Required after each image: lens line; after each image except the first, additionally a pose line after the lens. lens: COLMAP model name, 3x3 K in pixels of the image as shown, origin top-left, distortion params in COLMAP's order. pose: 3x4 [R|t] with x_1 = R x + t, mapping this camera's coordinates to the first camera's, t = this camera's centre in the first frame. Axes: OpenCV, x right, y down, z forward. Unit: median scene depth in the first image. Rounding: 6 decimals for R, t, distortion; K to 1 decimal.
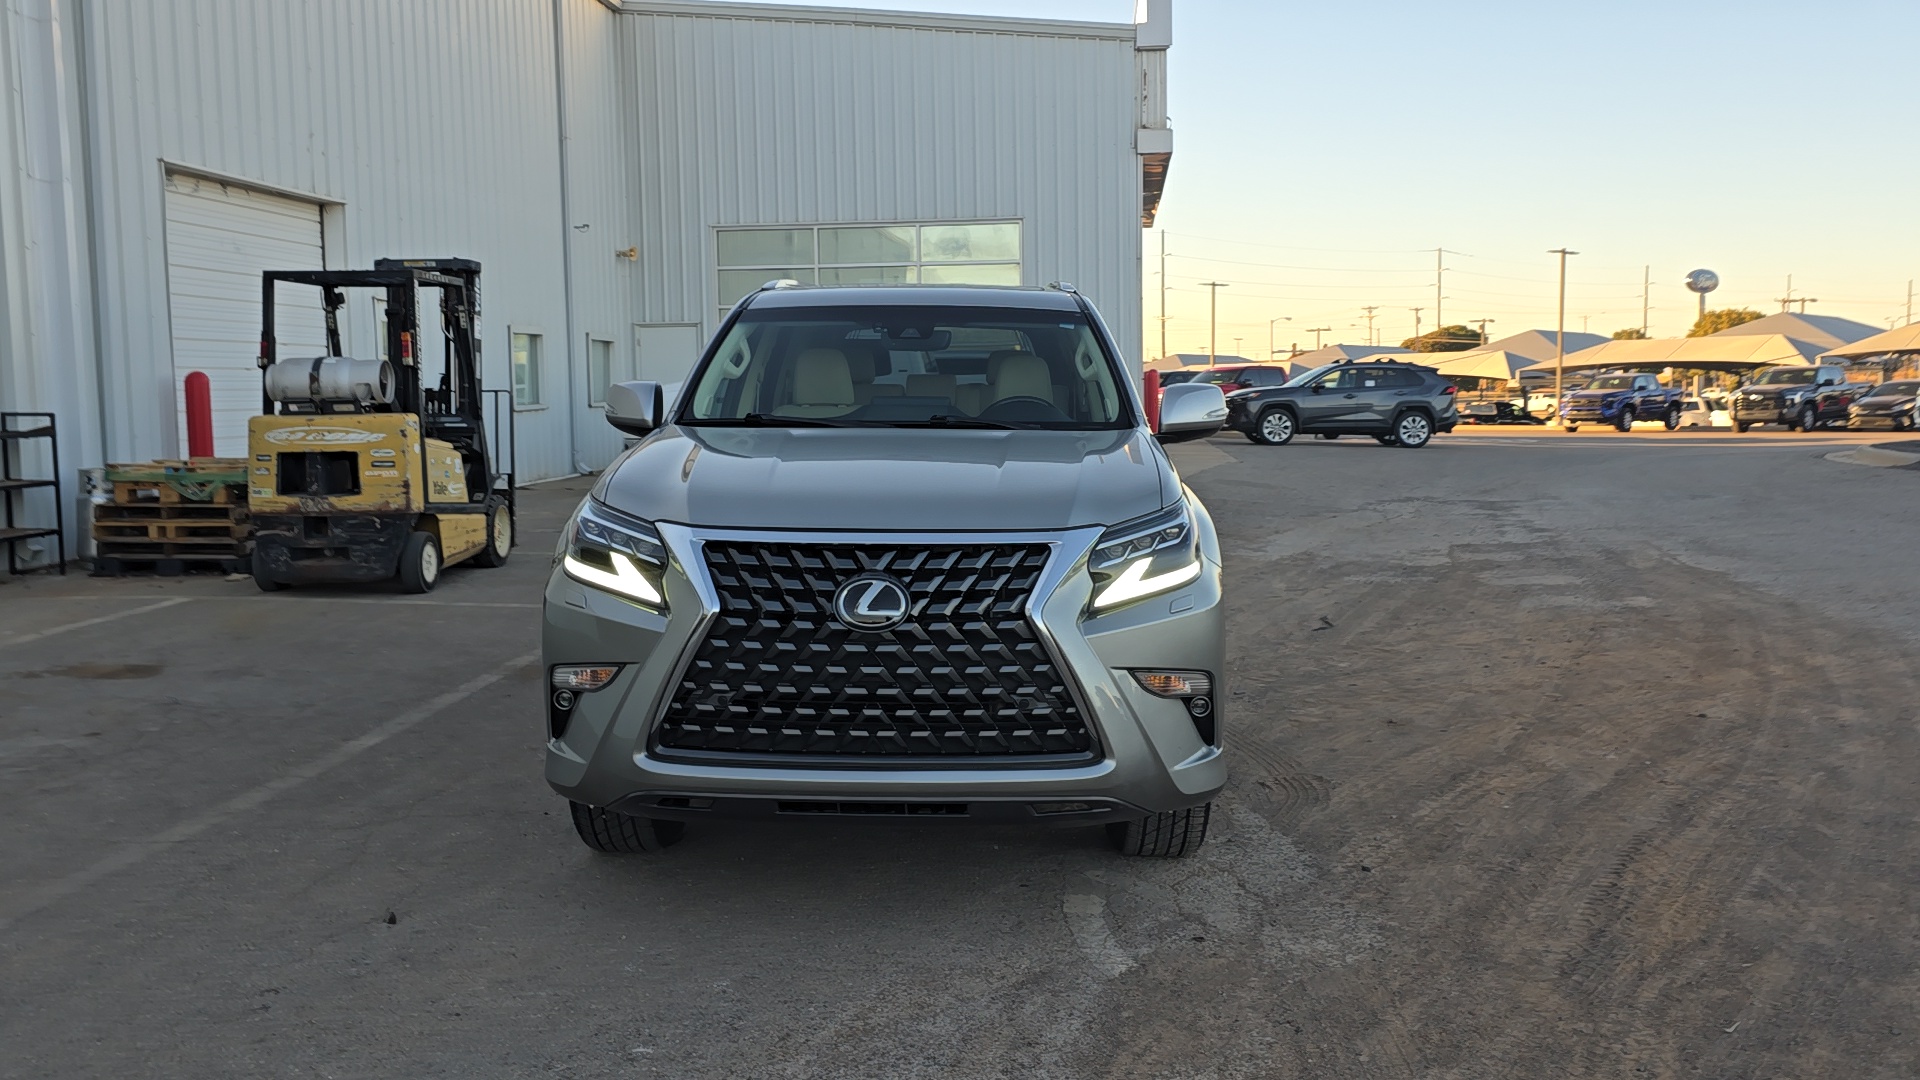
lens RADIAL K [[1594.7, 0, 965.4], [0, 1594.7, 526.8], [0, 0, 1]] dist [-0.001227, 0.001732]
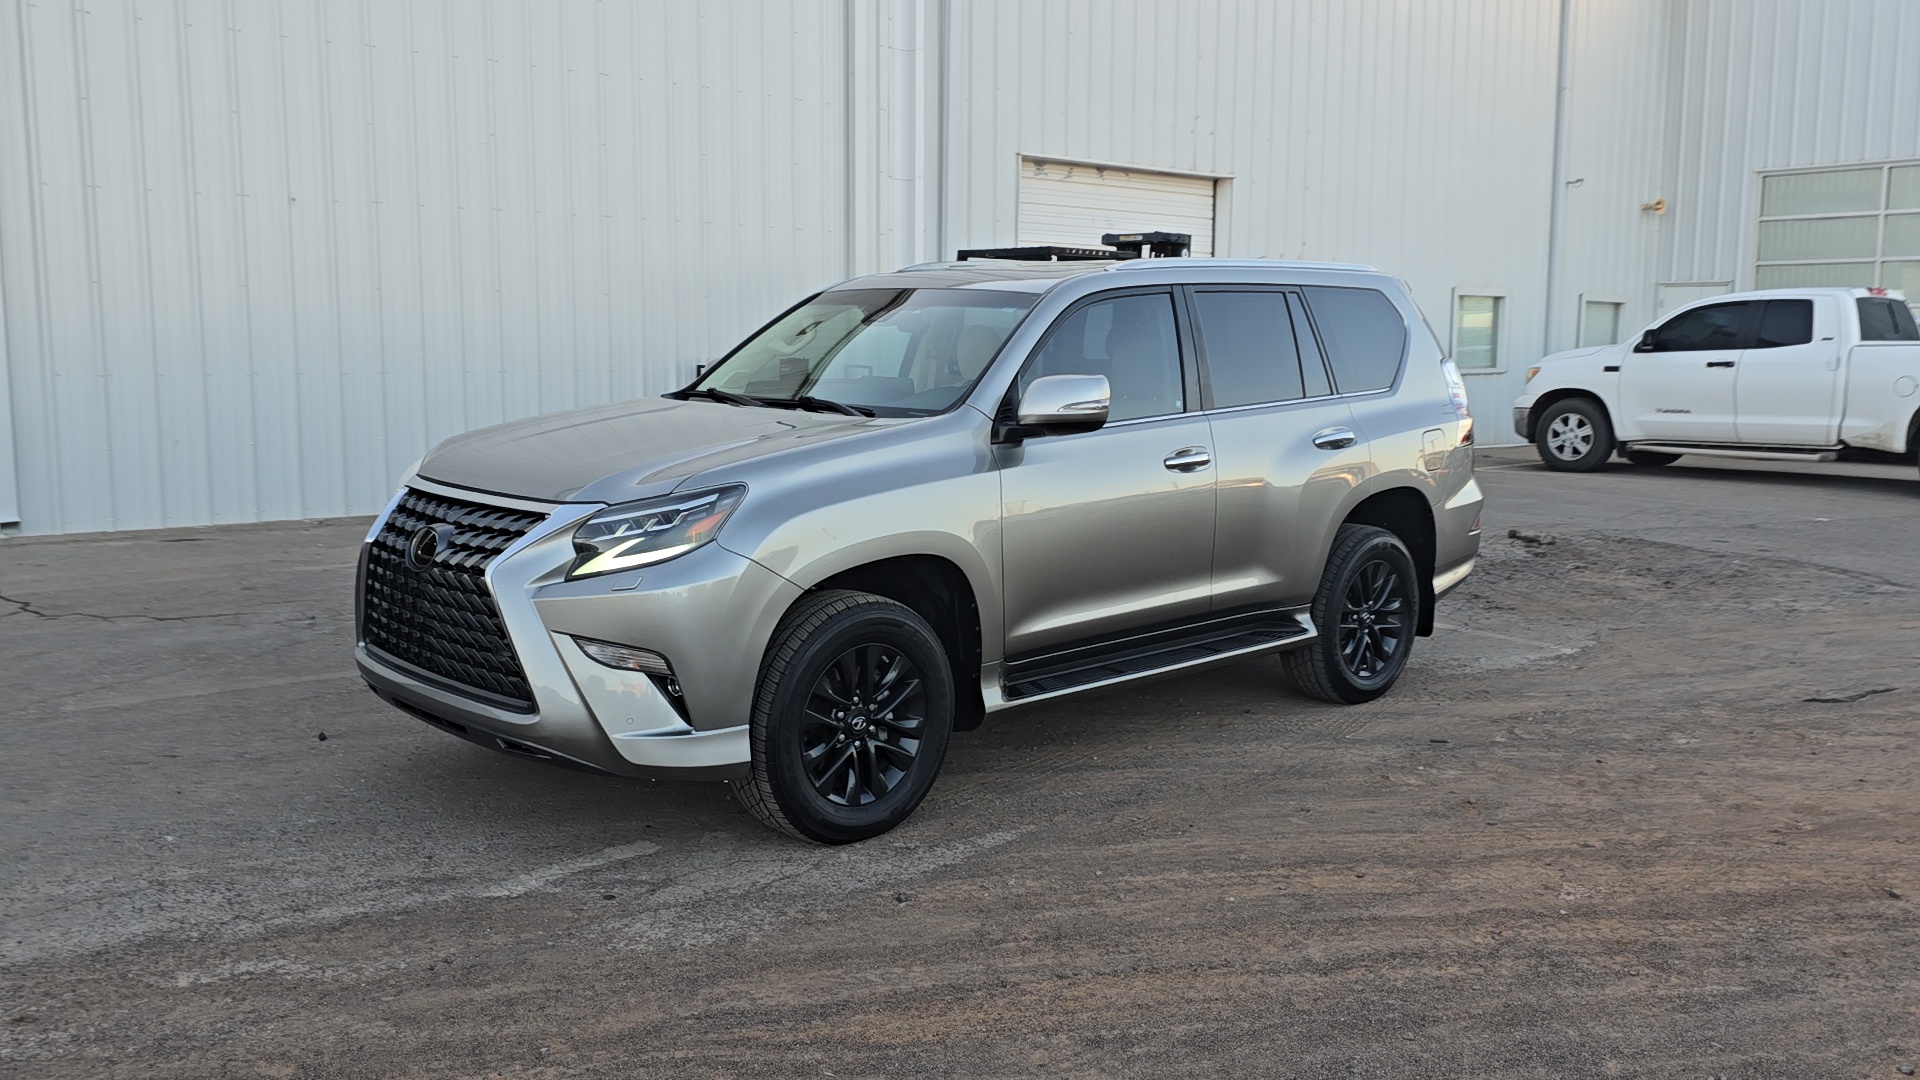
lens RADIAL K [[1594.7, 0, 958.3], [0, 1594.7, 528.2], [0, 0, 1]] dist [-0.001227, 0.001732]
pose [[0.705109, 0.099770, -0.702045, 0.919843], [-0.079242, 0.994938, 0.061805, -0.063415], [0.704657, 0.012052, 0.709446, 0.359921]]
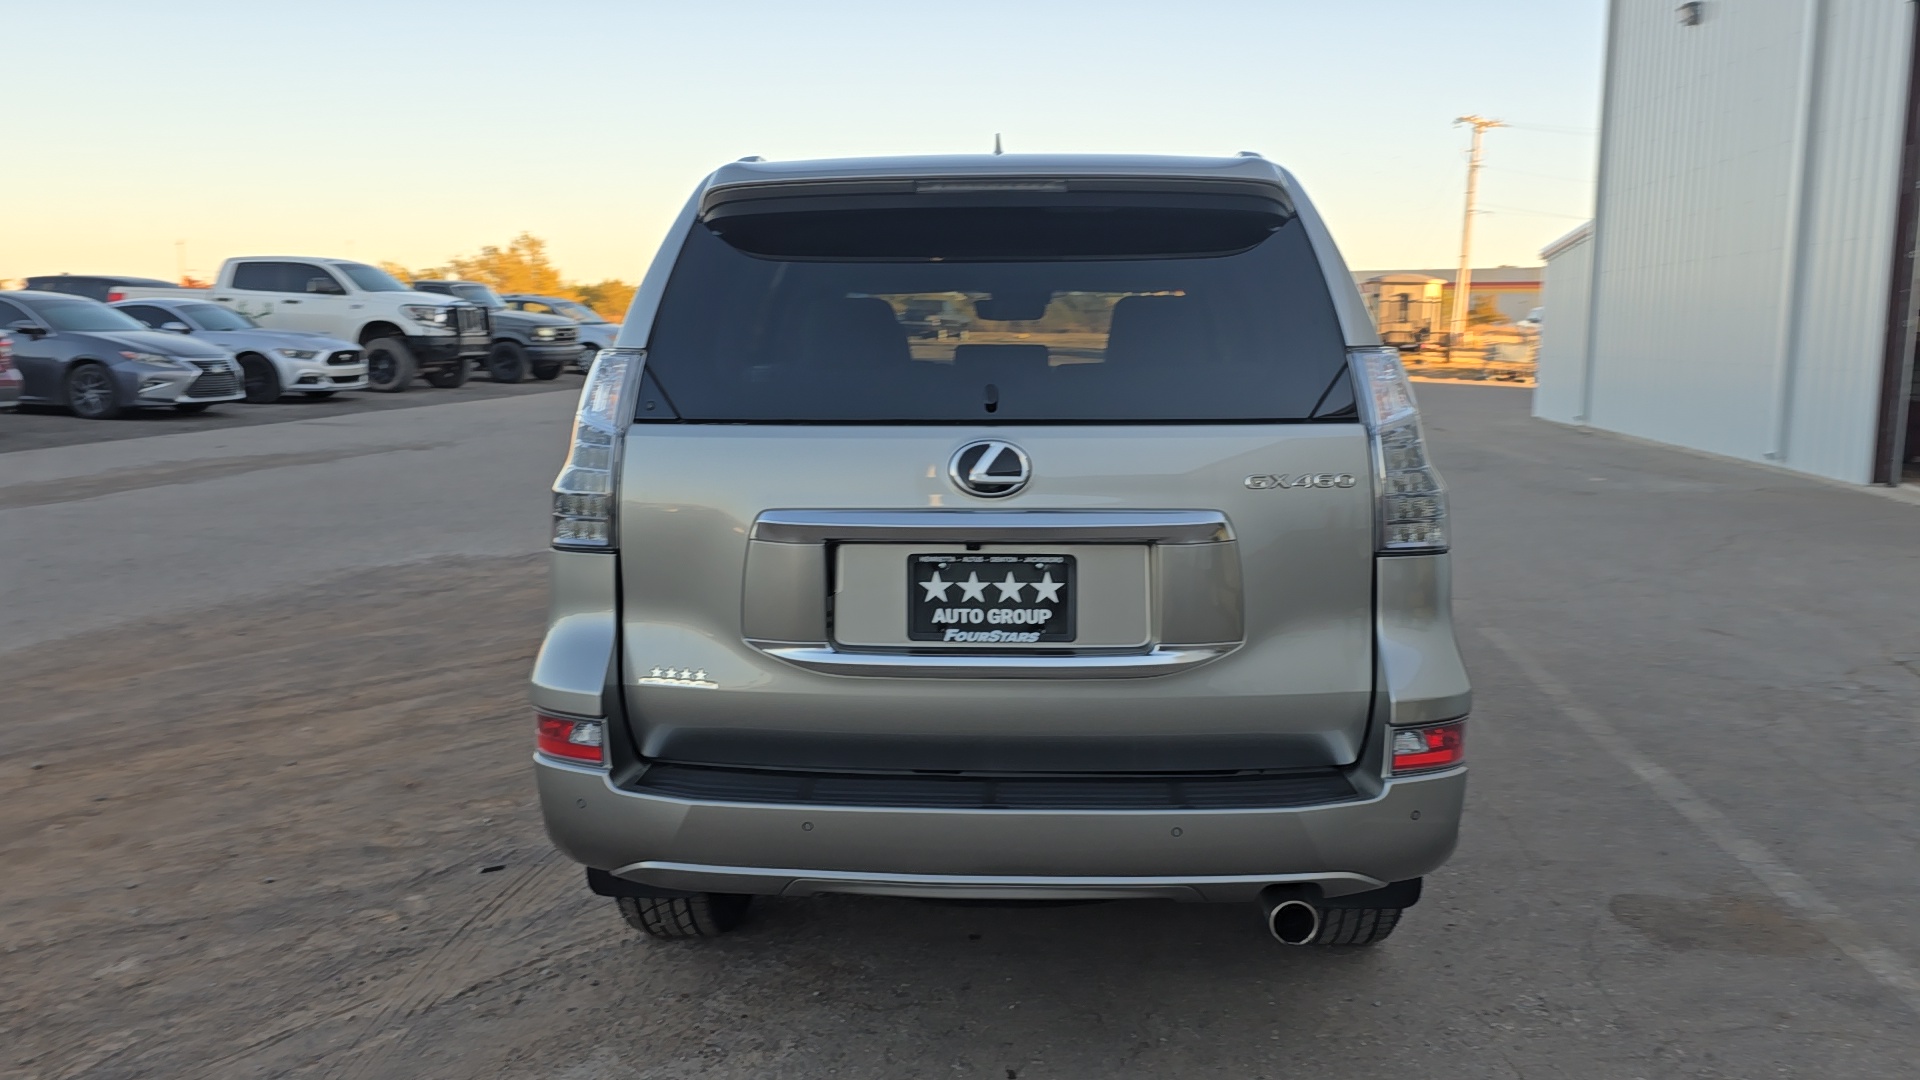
lens RADIAL K [[1594.7, 0, 937.7], [0, 1594.7, 546.9], [0, 0, 1]] dist [-0.001227, 0.001732]
pose [[-0.999075, -0.008701, 0.042118, -0.036401], [0.000715, 0.975825, 0.218552, -0.237372], [-0.043002, 0.218380, -0.974916, 2.507310]]
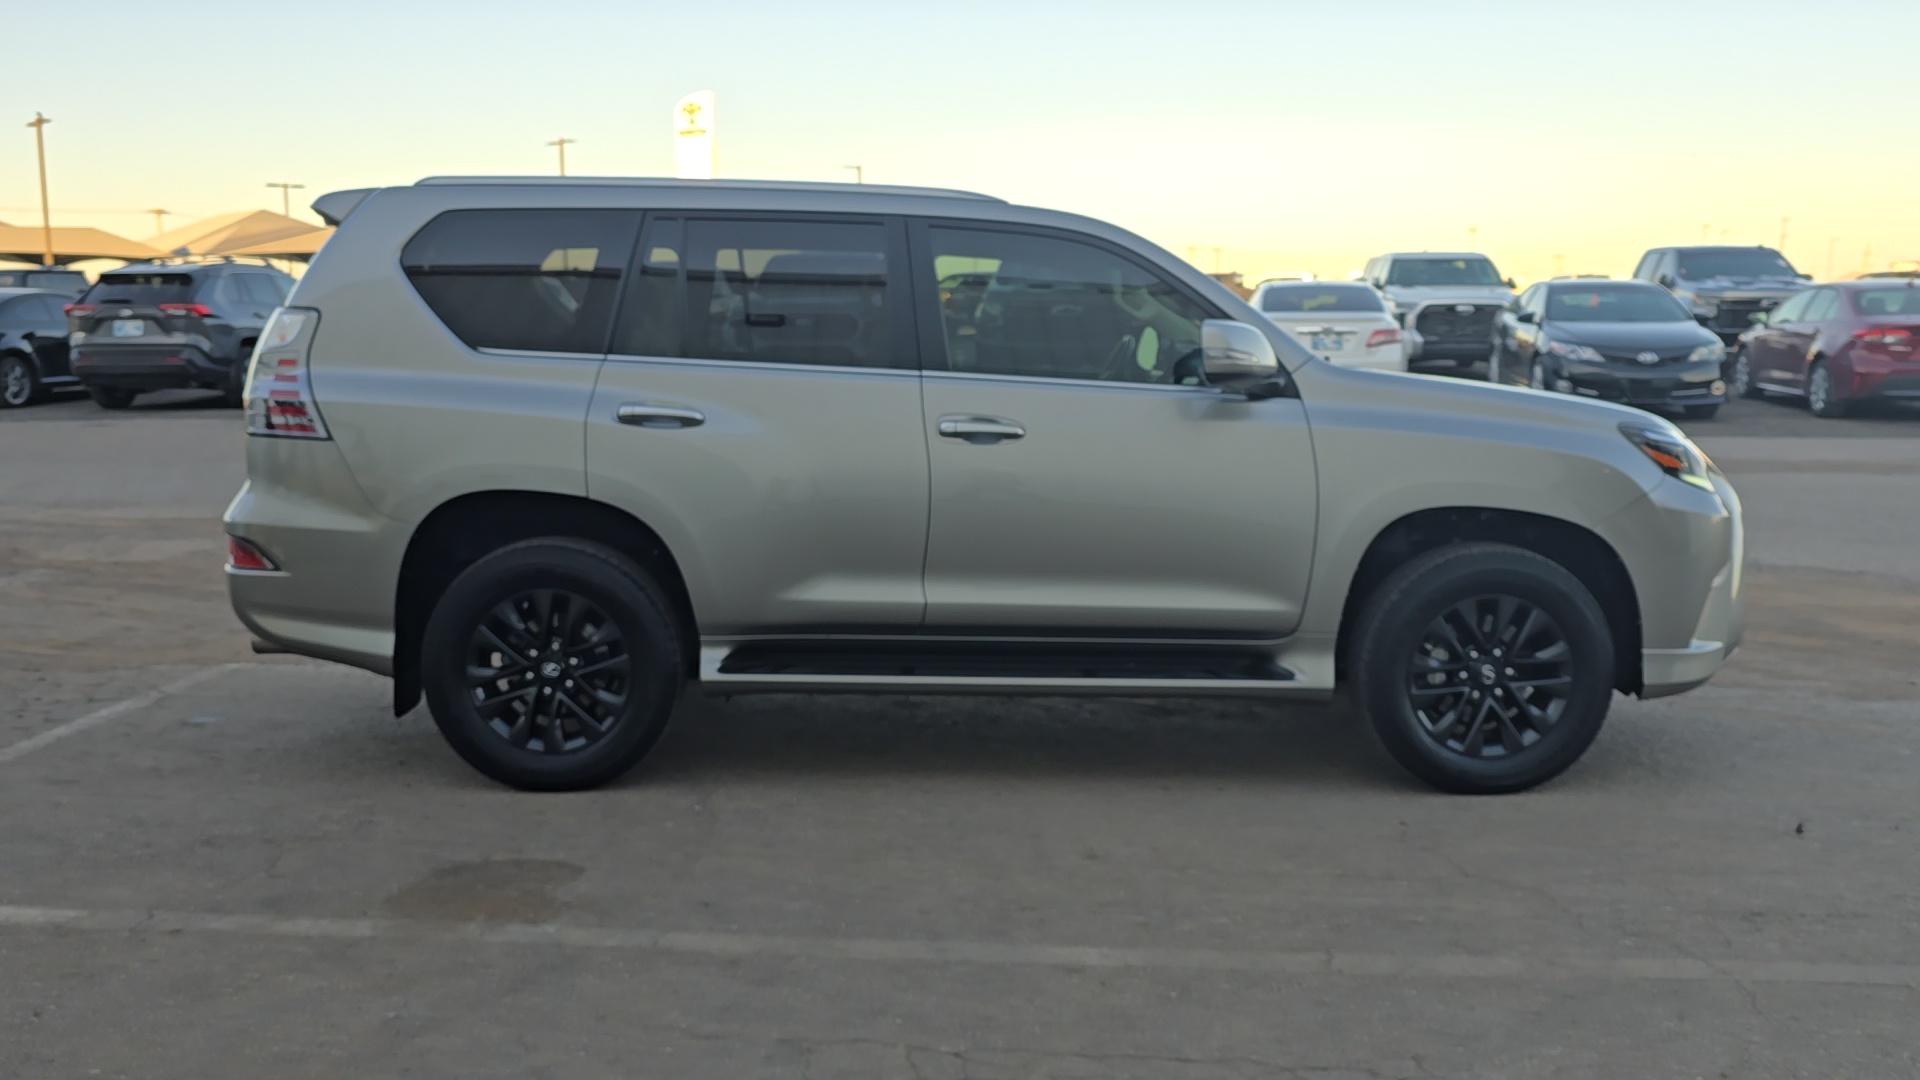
lens RADIAL K [[1594.7, 0, 956.1], [0, 1594.7, 531.7], [0, 0, 1]] dist [-0.001227, 0.001732]
pose [[-0.017660, -0.131058, 0.991217, -1.265869], [0.087603, 0.987357, 0.132108, -0.130177], [-0.995999, 0.089167, -0.005956, 1.417965]]
